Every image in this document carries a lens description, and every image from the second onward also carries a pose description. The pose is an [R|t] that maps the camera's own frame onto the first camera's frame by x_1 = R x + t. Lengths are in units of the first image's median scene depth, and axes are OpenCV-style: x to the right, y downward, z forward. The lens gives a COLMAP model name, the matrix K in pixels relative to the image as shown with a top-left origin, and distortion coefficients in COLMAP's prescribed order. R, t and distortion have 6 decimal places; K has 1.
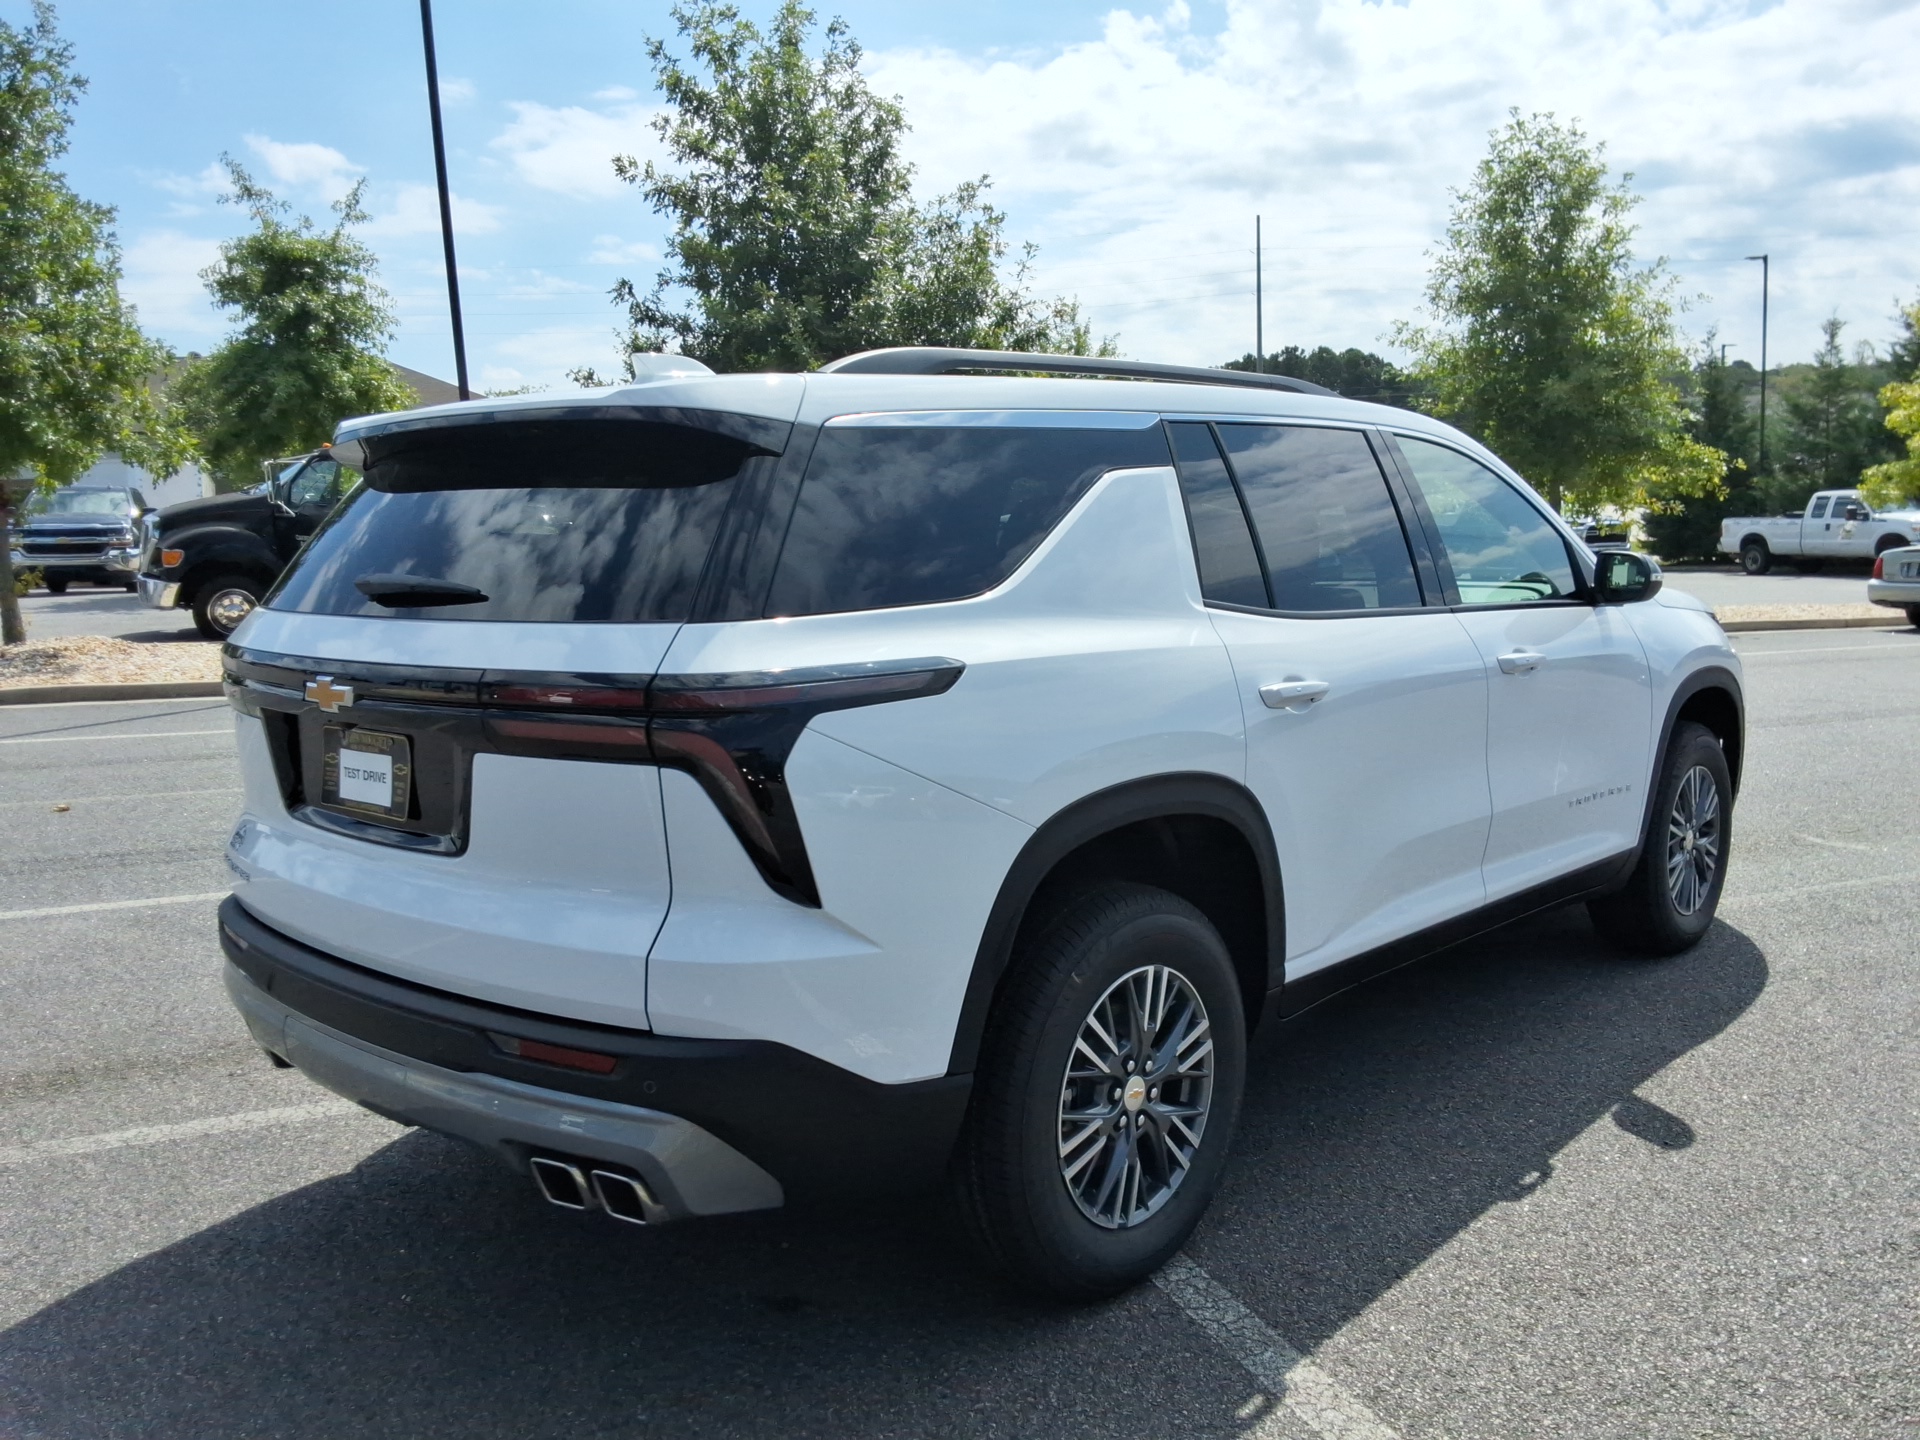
lens RADIAL K [[1548.1, 0, 961.6], [0, 1548.1, 726.7], [0, 0, 1]] dist [0.118398, -0.187852]
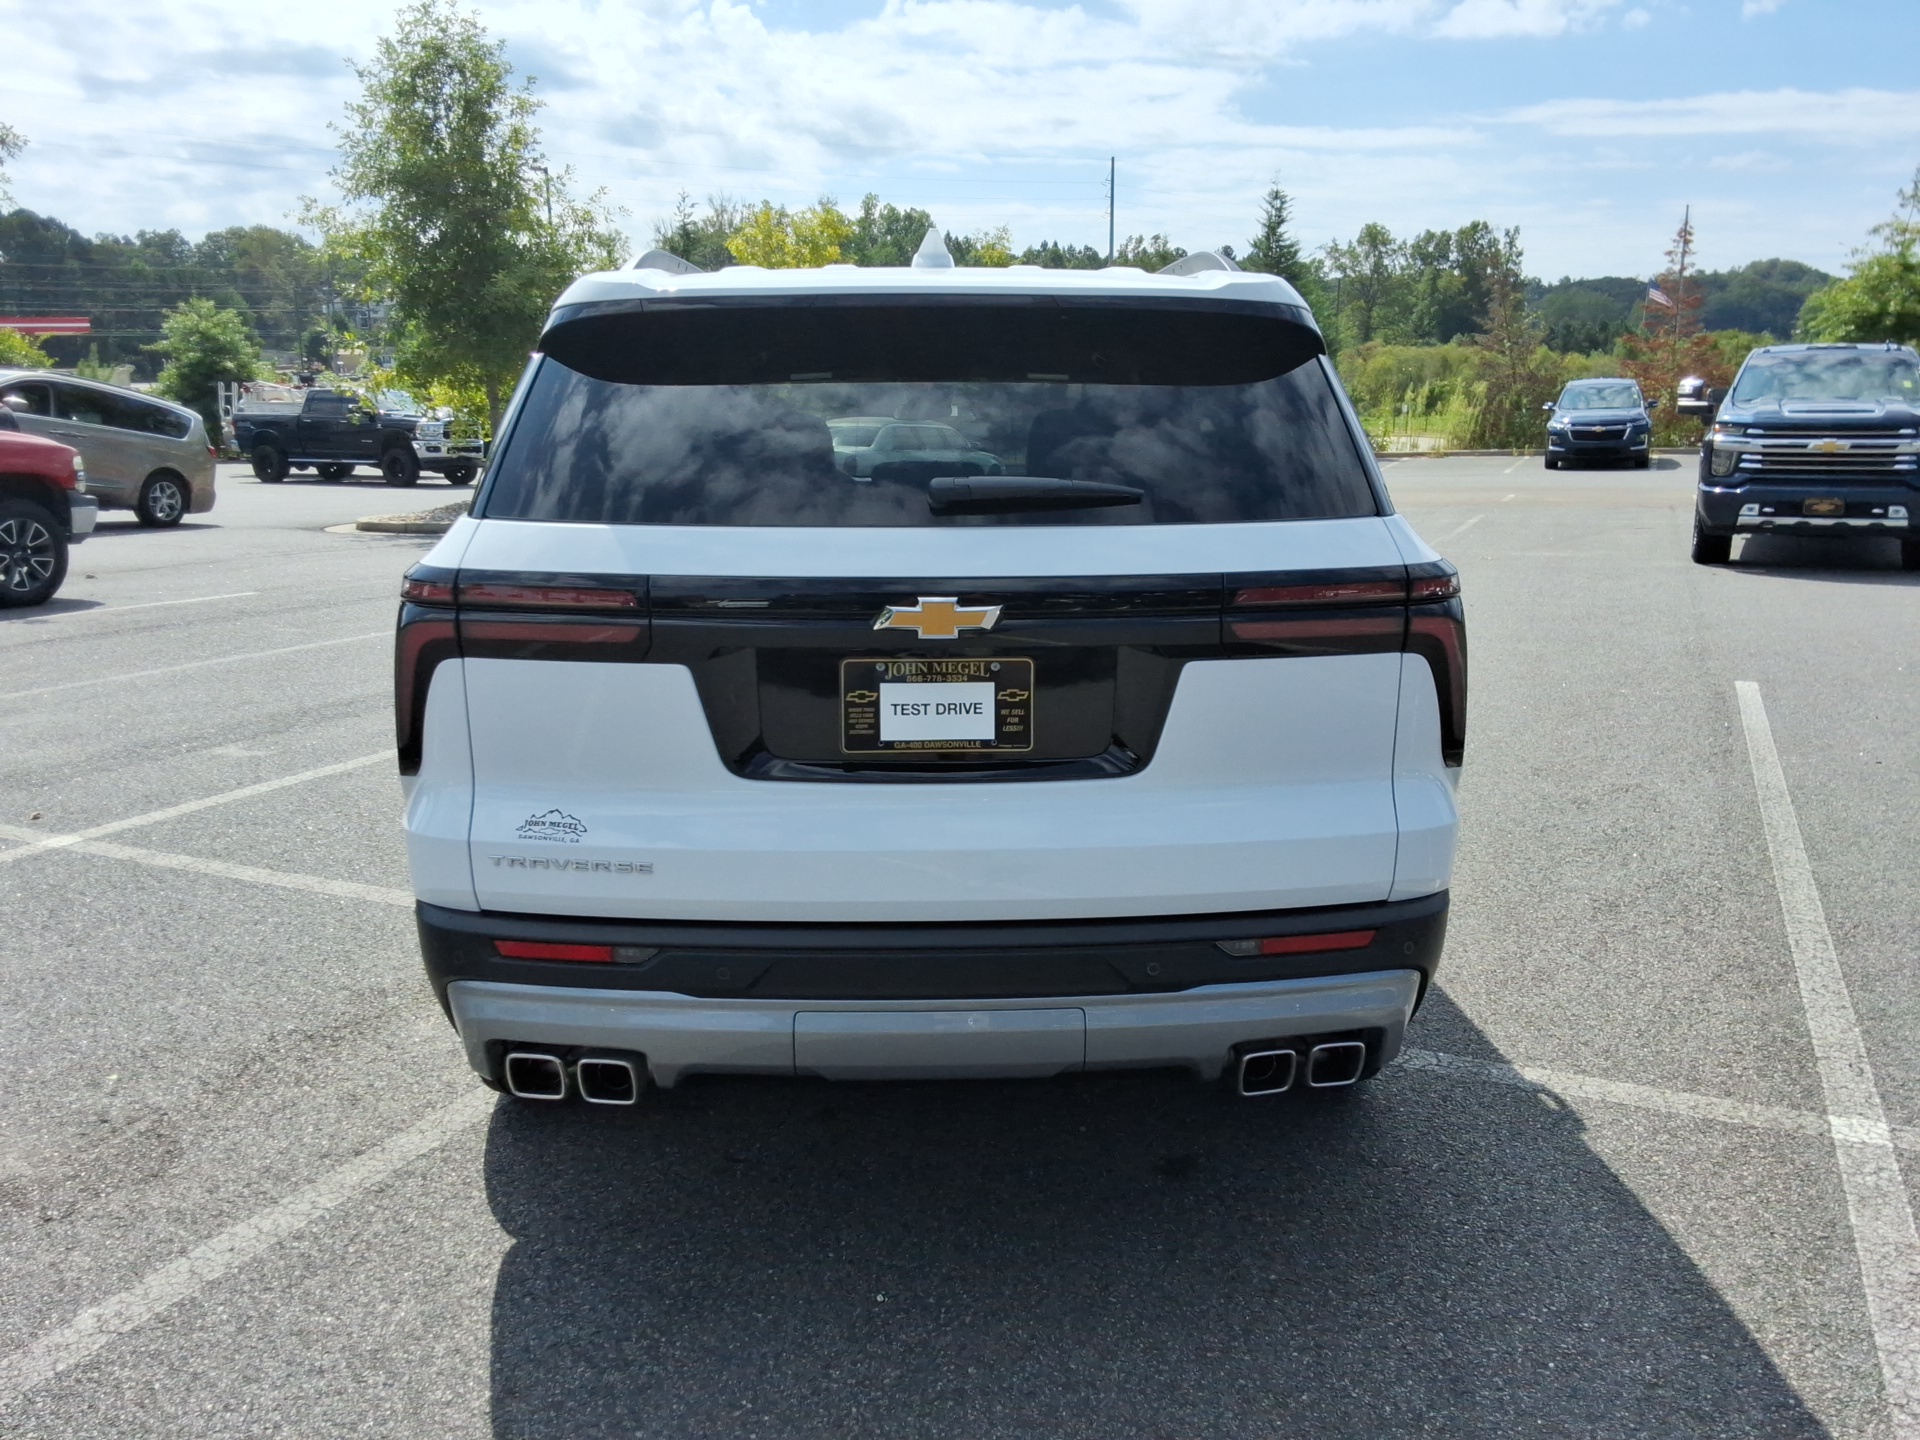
lens RADIAL K [[1548.1, 0, 958.3], [0, 1548.1, 734.7], [0, 0, 1]] dist [0.118398, -0.187852]
pose [[0.717623, -0.125413, 0.685047, -0.914696], [0.077170, 0.991914, 0.100753, -0.038804], [-0.692143, -0.019438, 0.721498, 0.351151]]
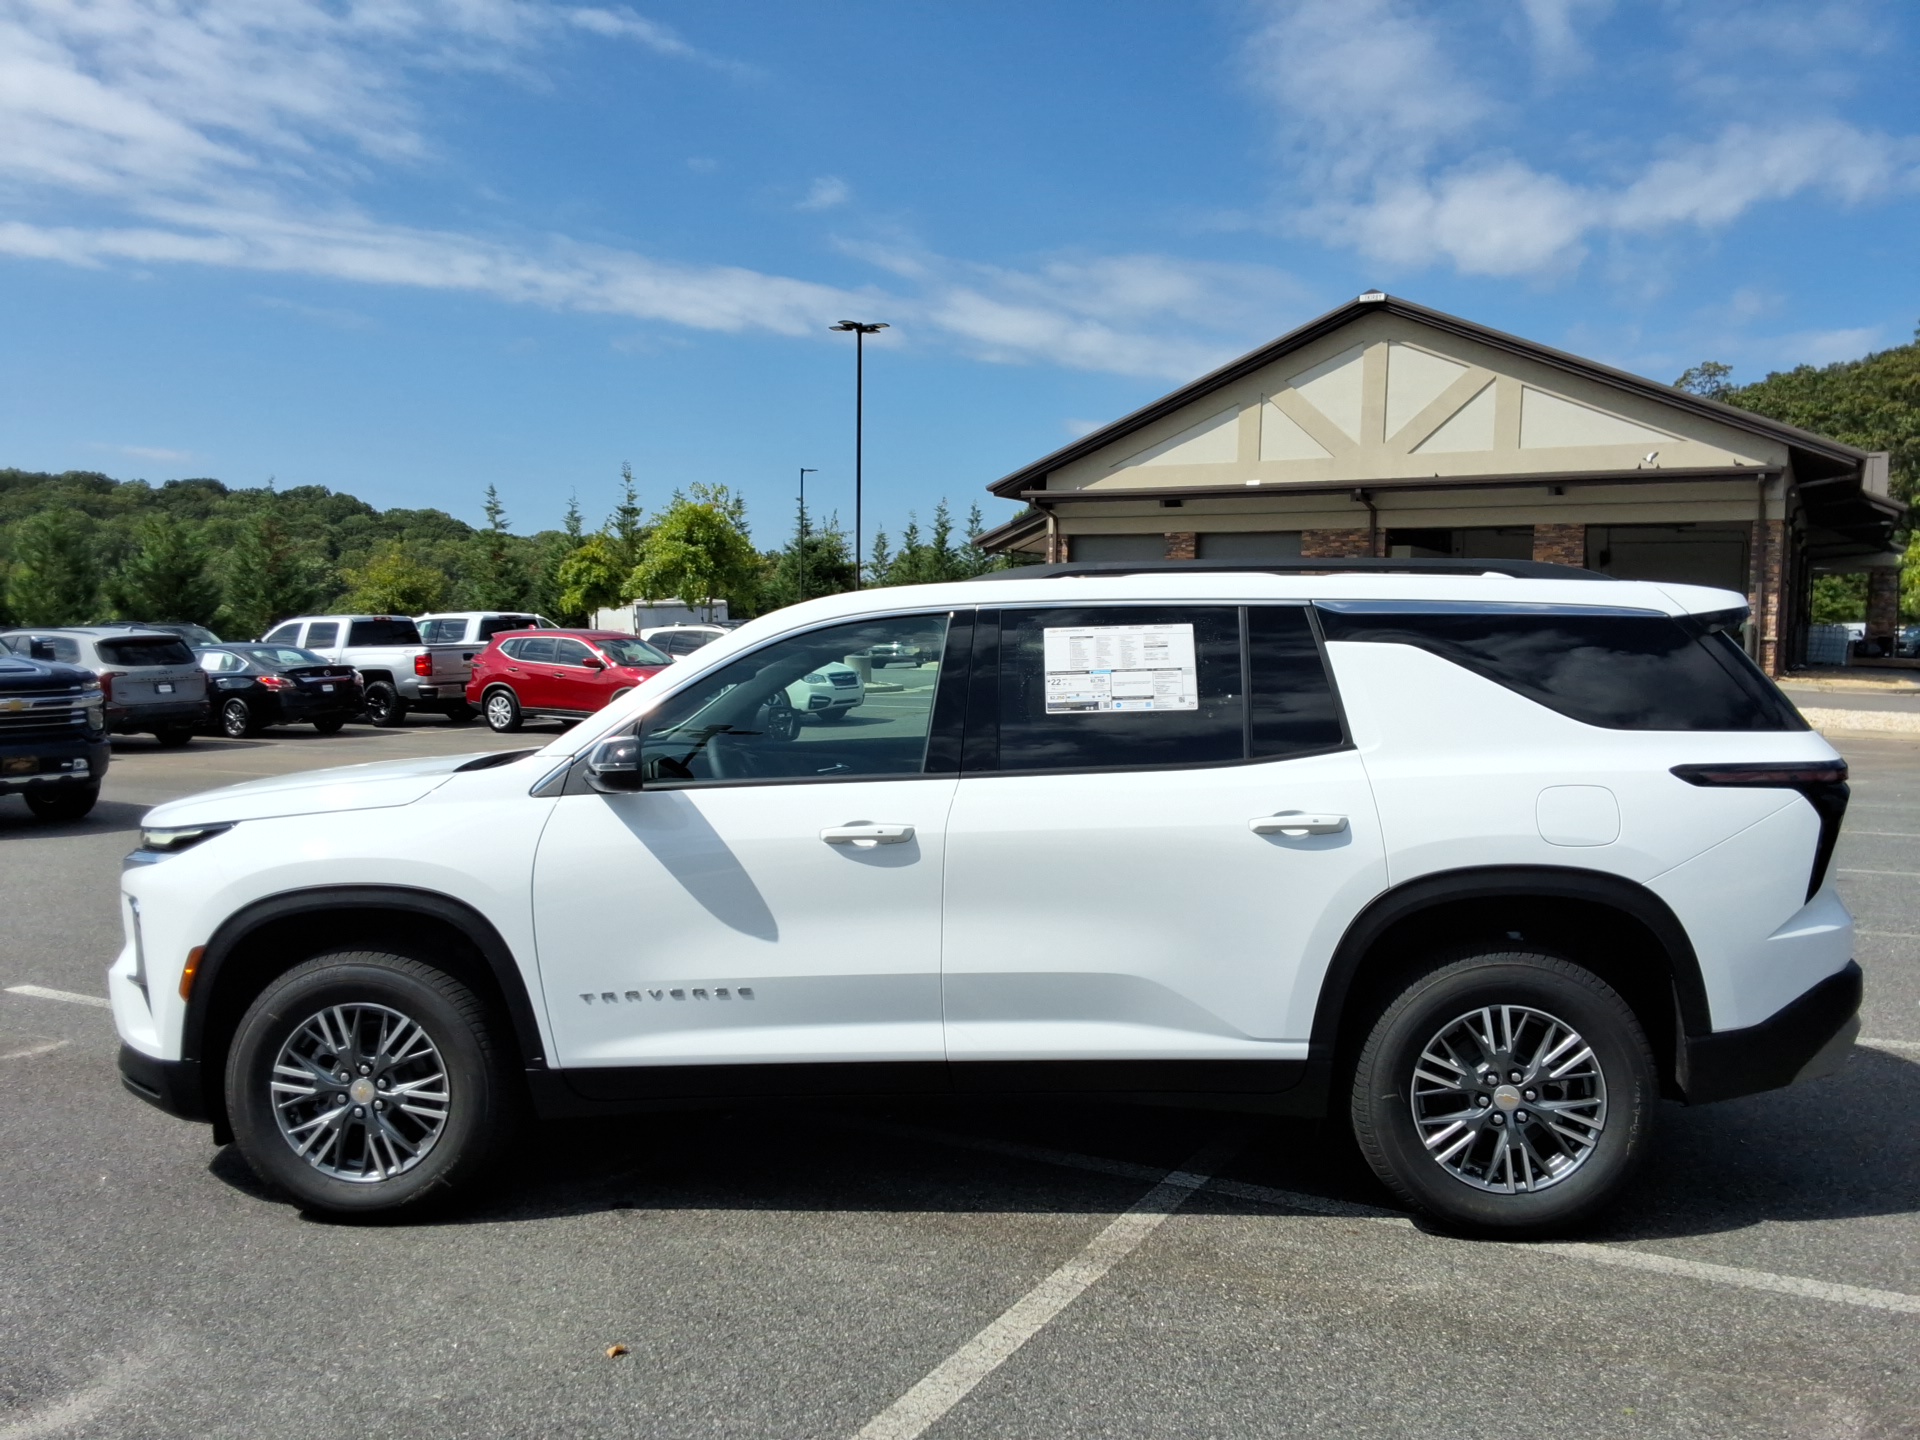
lens RADIAL K [[1548.1, 0, 976.2], [0, 1548.1, 754.9], [0, 0, 1]] dist [0.118398, -0.187852]
pose [[-0.634812, -0.029887, 0.772089, -1.127347], [0.120095, 0.983291, 0.136805, -0.354804], [-0.763277, 0.179569, -0.620615, 2.613351]]
